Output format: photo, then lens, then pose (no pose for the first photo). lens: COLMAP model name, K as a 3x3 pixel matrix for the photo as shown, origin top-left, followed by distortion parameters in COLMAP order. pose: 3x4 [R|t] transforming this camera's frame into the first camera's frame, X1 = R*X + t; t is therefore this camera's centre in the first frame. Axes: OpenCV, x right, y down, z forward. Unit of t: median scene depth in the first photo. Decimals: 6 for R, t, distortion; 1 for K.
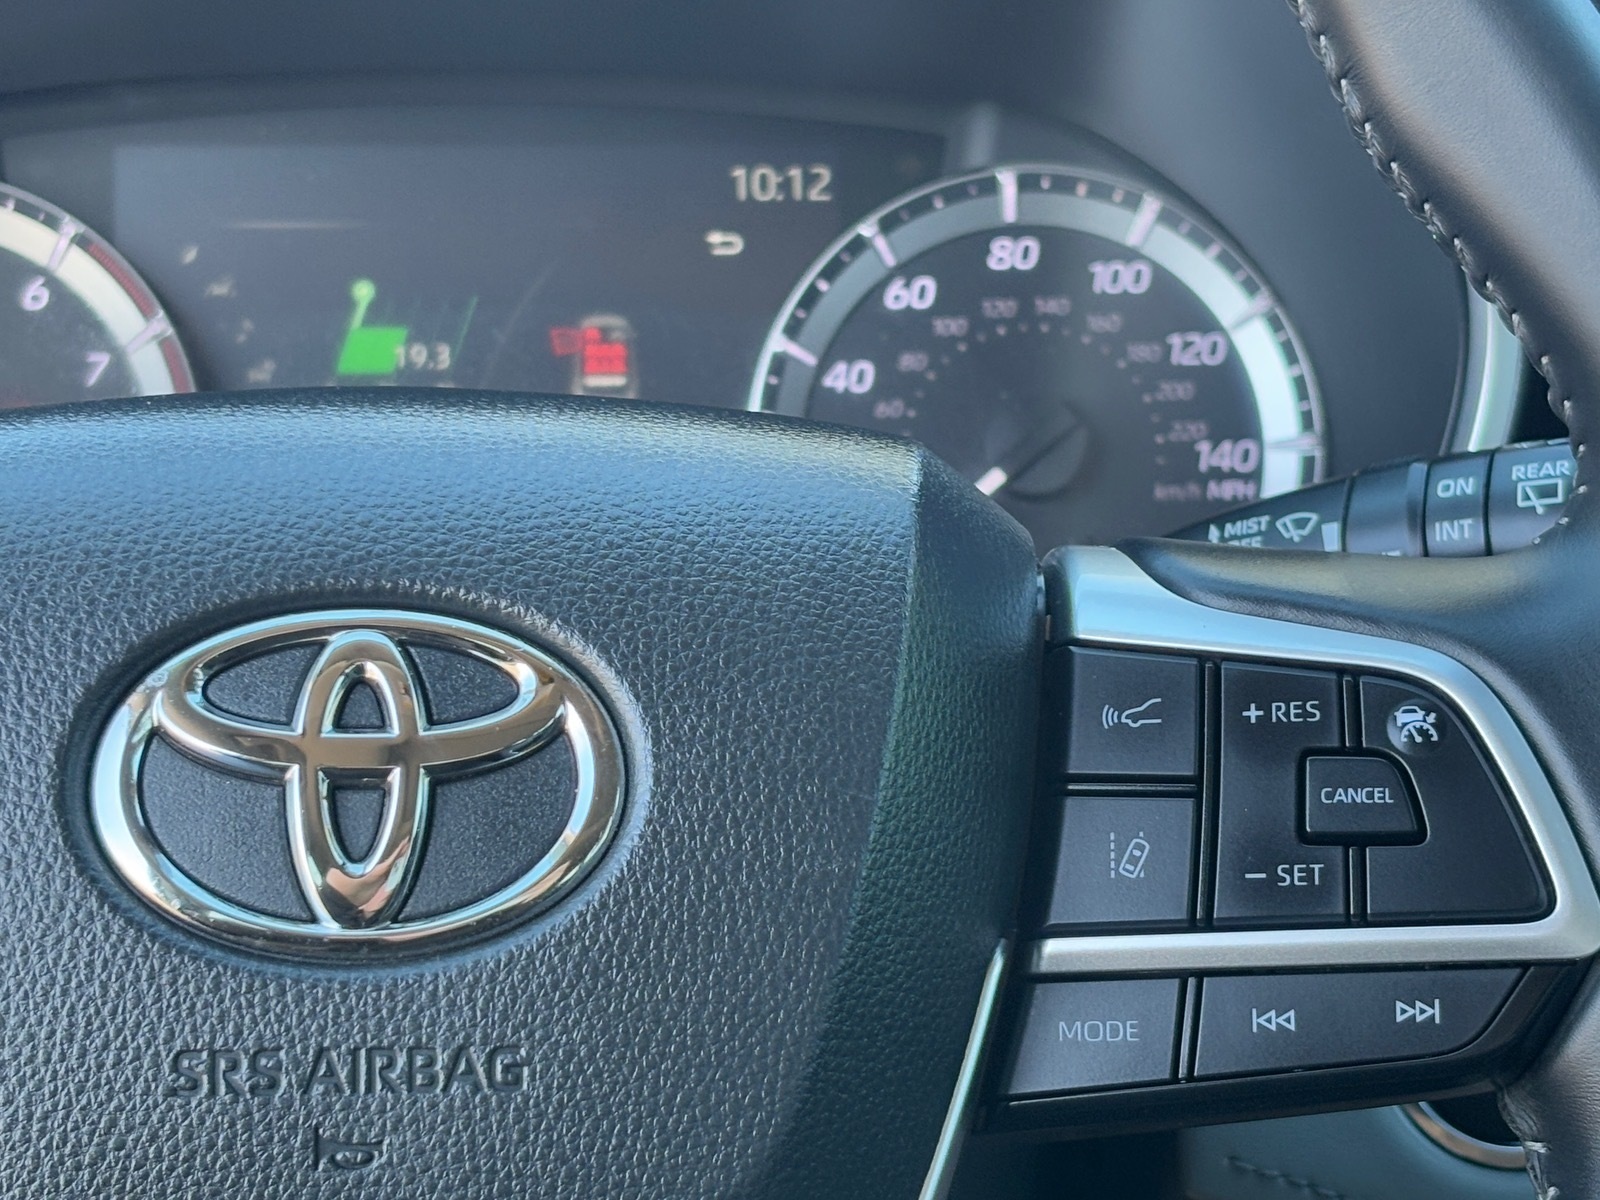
lens RADIAL K [[3597.1, 0, 854.0], [0, 3597.1, 627.7], [0, 0, 1]] dist [0.315395, -1.765420]
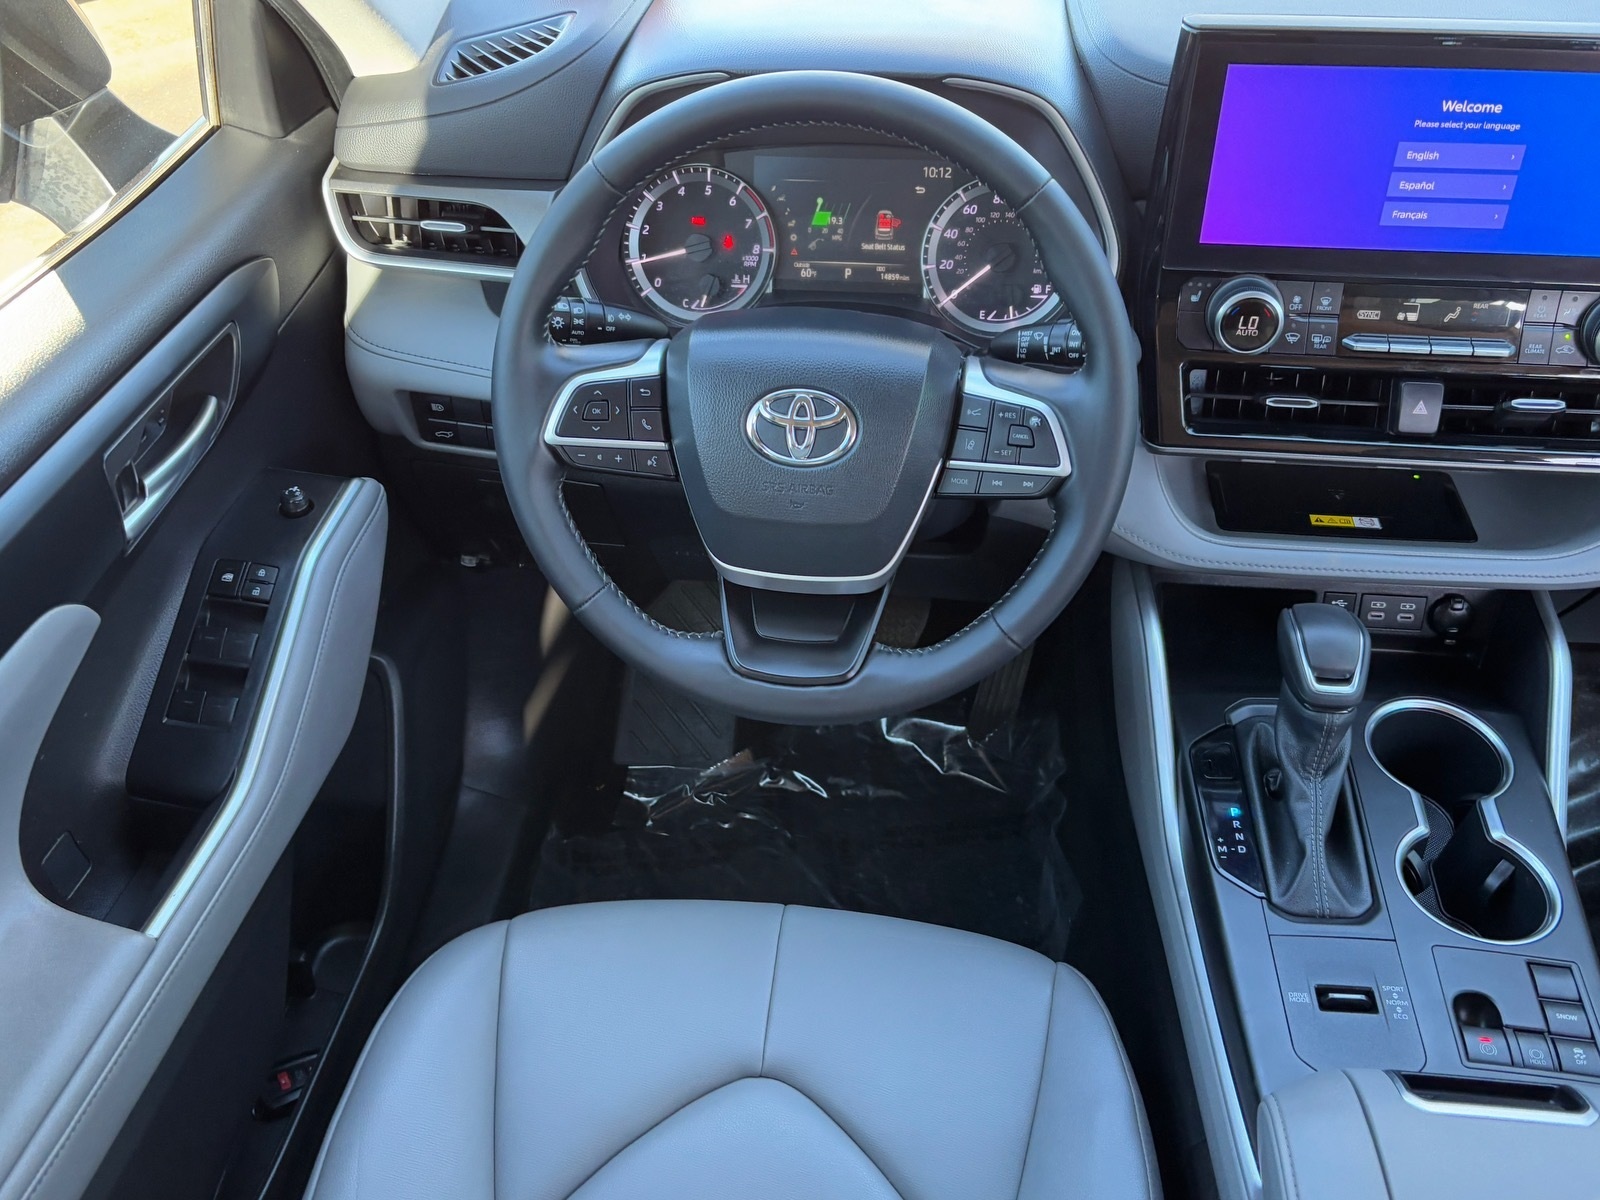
lens RADIAL K [[1402.1, 0, 805.2], [0, 1402.1, 612.3], [0, 0, 1]] dist [0.018316, -0.003899]
pose [[0.985749, 0.091679, -0.141048, 0.114730], [-0.029503, 0.919671, 0.391580, -0.349273], [0.165618, -0.381838, 0.909269, -0.583076]]
